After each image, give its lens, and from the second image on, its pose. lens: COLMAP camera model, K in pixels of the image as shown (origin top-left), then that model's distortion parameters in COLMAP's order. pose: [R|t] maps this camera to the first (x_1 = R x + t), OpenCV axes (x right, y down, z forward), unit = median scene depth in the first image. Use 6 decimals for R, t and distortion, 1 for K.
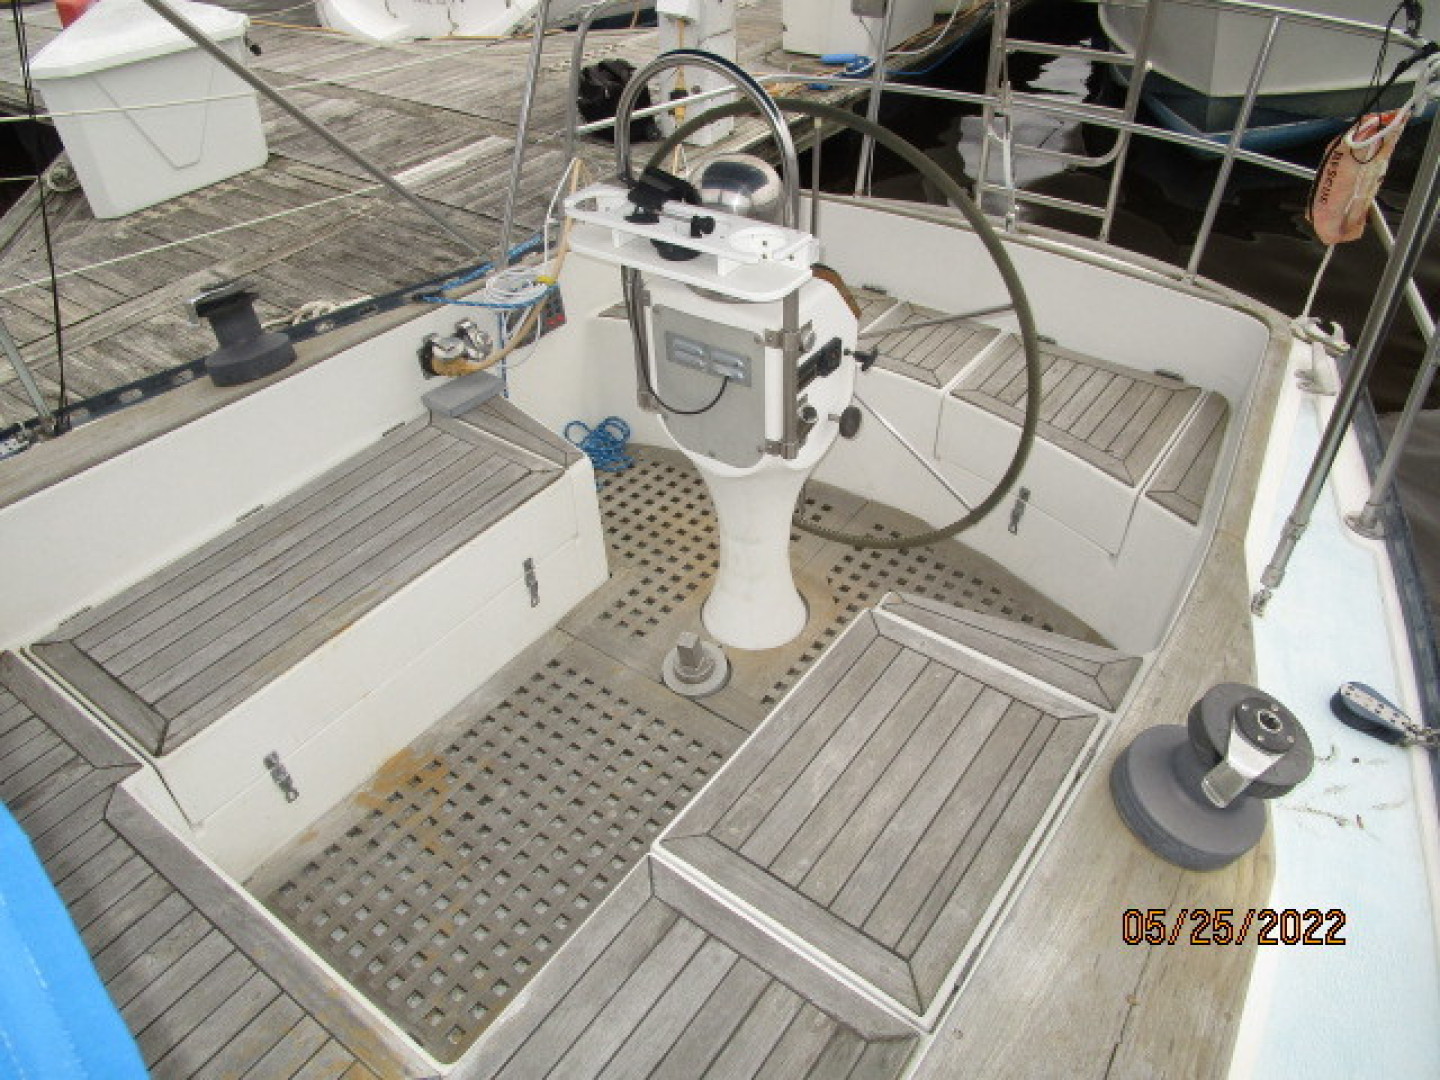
lens RADIAL K [[1026.2, 0, 712.3], [0, 1026.2, 543.4], [0, 0, 1]] dist [-0.036366, 0.024793]
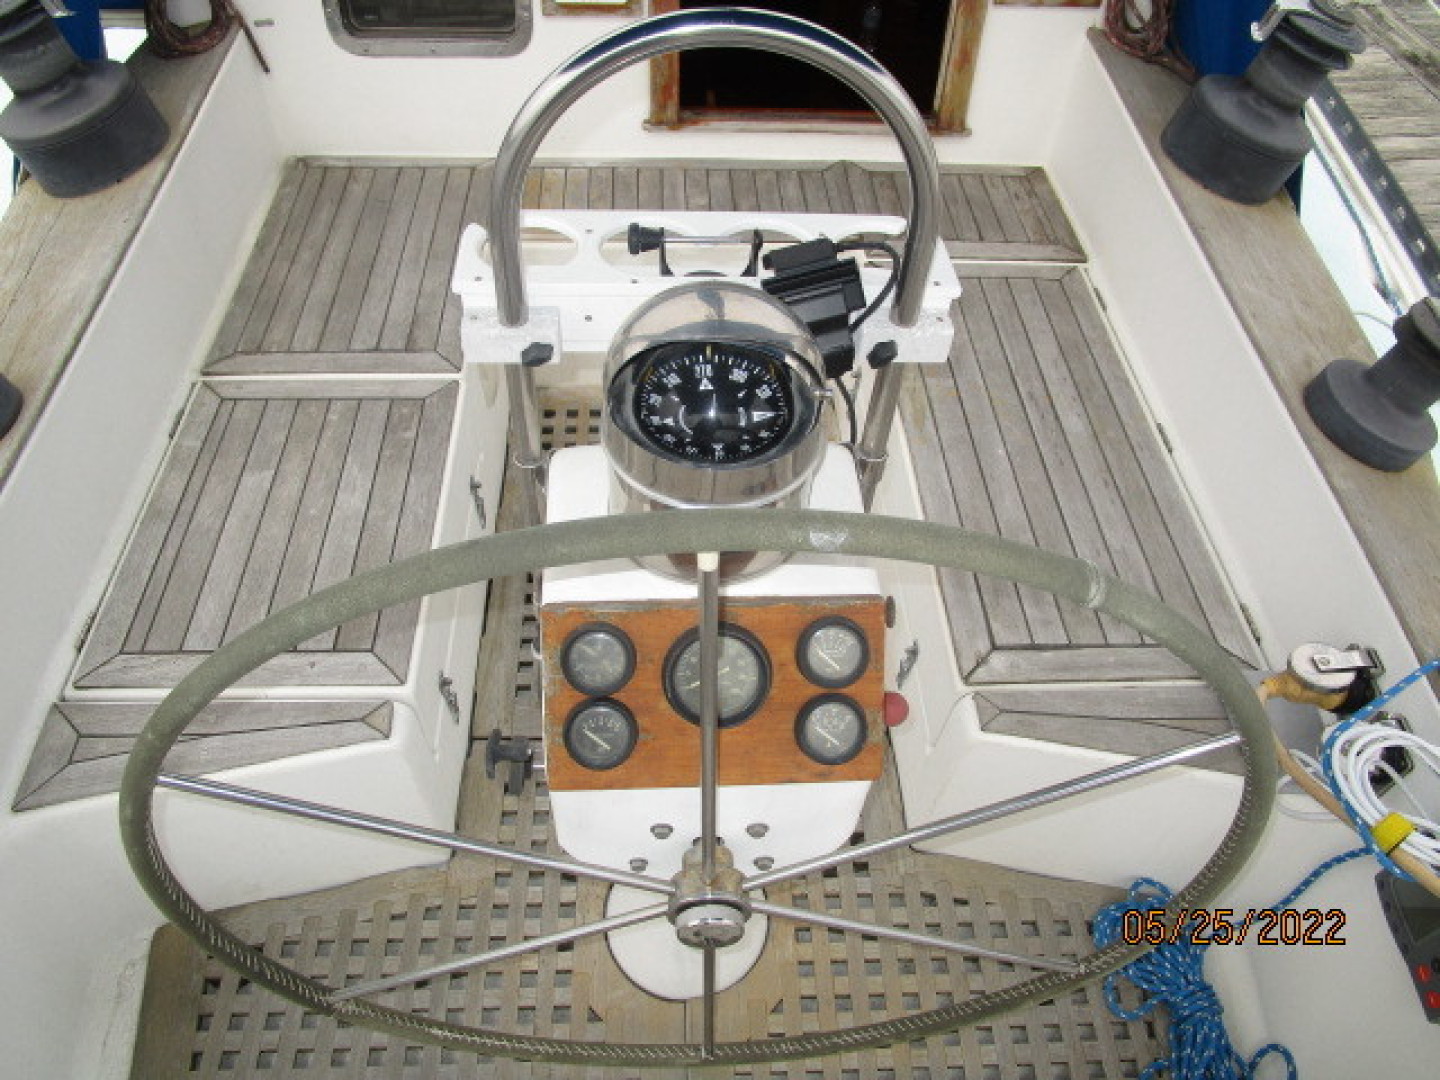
lens RADIAL K [[1026.2, 0, 712.3], [0, 1026.2, 543.4], [0, 0, 1]] dist [-0.036366, 0.024793]
pose [[-0.778197, 0.473375, -0.412705, 0.259076], [-0.422017, 0.092502, 0.901856, -0.766043], [0.465092, 0.875990, 0.127788, 1.018139]]
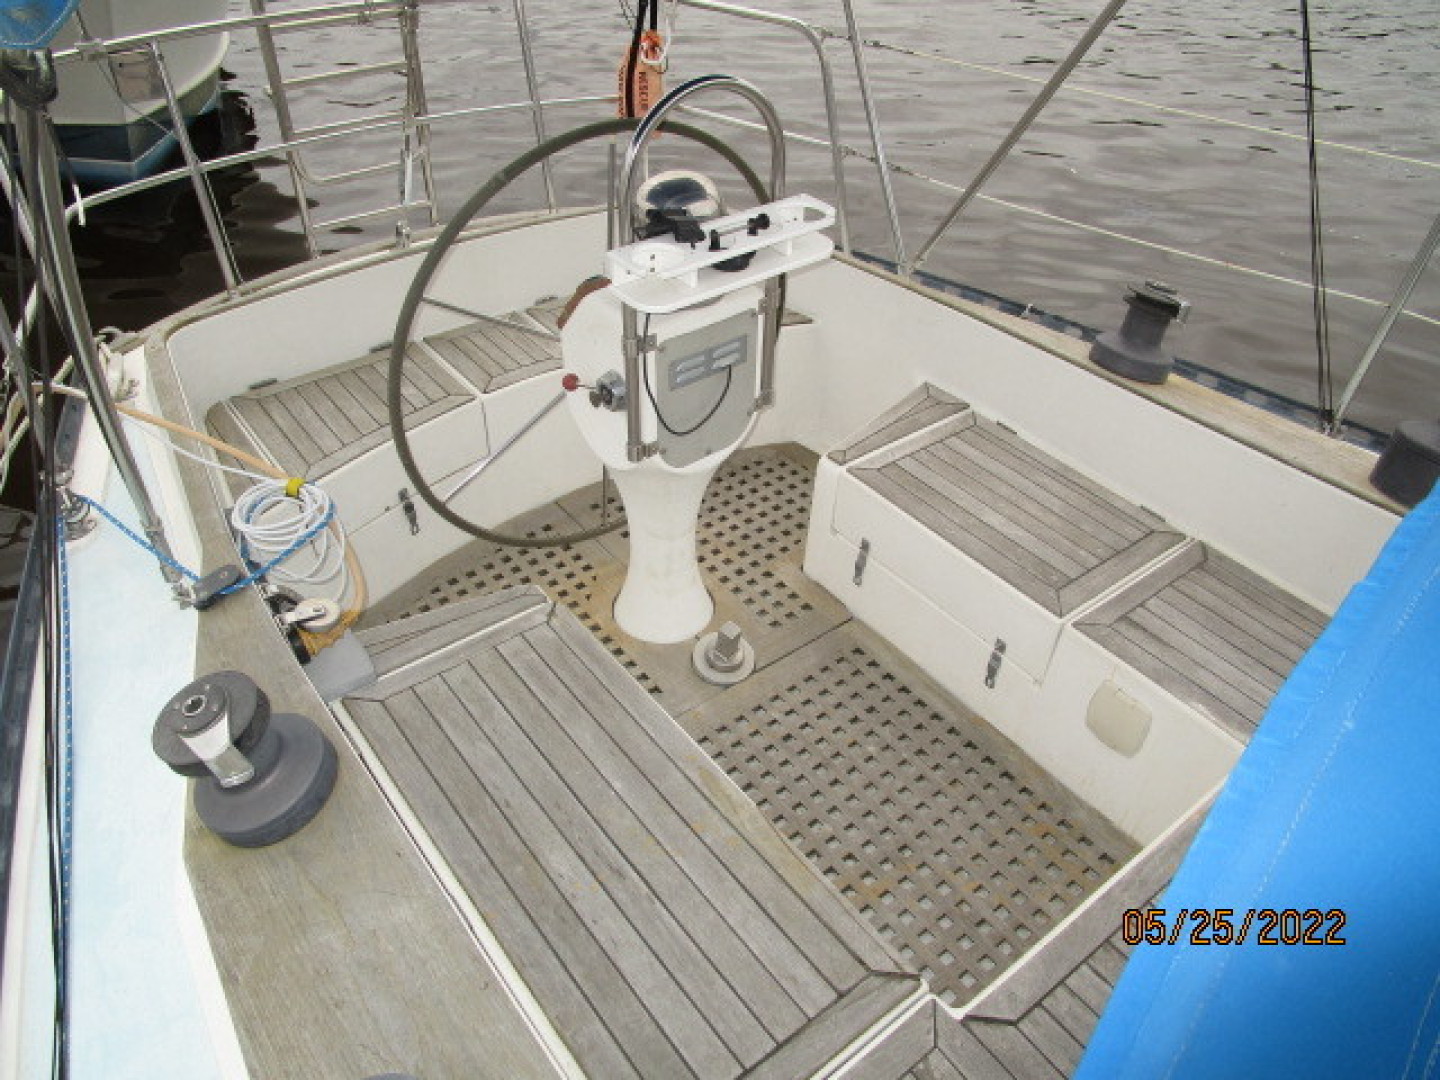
lens RADIAL K [[1026.2, 0, 712.3], [0, 1026.2, 543.4], [0, 0, 1]] dist [-0.036366, 0.024793]
pose [[0.273688, -0.583024, 0.764969, -0.997078], [0.593232, 0.728361, 0.342879, -0.436307], [-0.757081, 0.359962, 0.545212, 0.521670]]
